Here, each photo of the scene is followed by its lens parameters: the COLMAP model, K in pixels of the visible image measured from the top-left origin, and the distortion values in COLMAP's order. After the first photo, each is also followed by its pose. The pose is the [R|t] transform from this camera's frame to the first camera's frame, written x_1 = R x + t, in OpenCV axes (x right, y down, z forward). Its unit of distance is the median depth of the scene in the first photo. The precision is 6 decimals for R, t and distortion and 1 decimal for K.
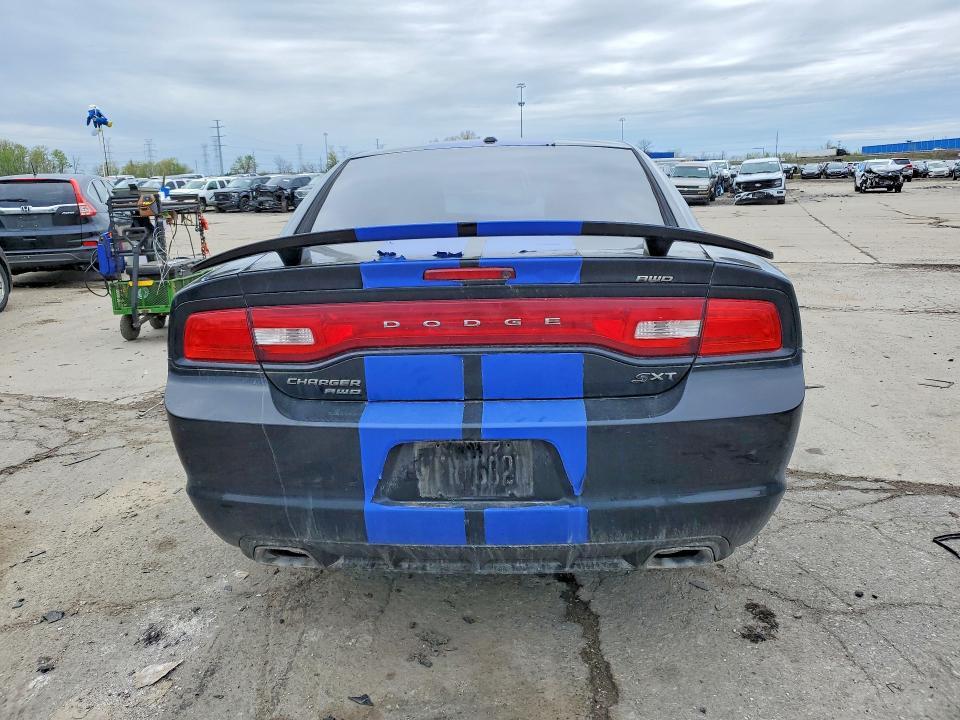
lens RADIAL K [[754.8, 0, 476.3], [0, 754.8, 358.7], [0, 0, 1]] dist [0.000408, 0.015730]
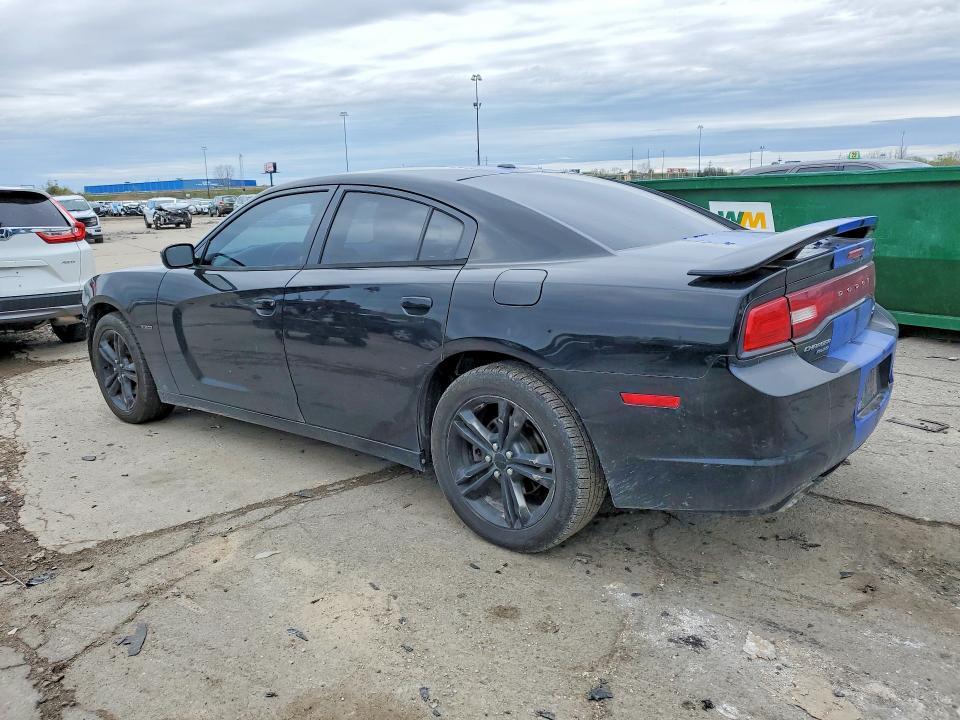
lens RADIAL K [[754.8, 0, 476.3], [0, 754.8, 358.7], [0, 0, 1]] dist [0.000408, 0.015730]
pose [[0.573278, -0.169555, 0.801625, -0.101161], [0.209769, 0.976120, 0.056448, -0.009124], [-0.792054, 0.135796, 0.595156, 0.043508]]
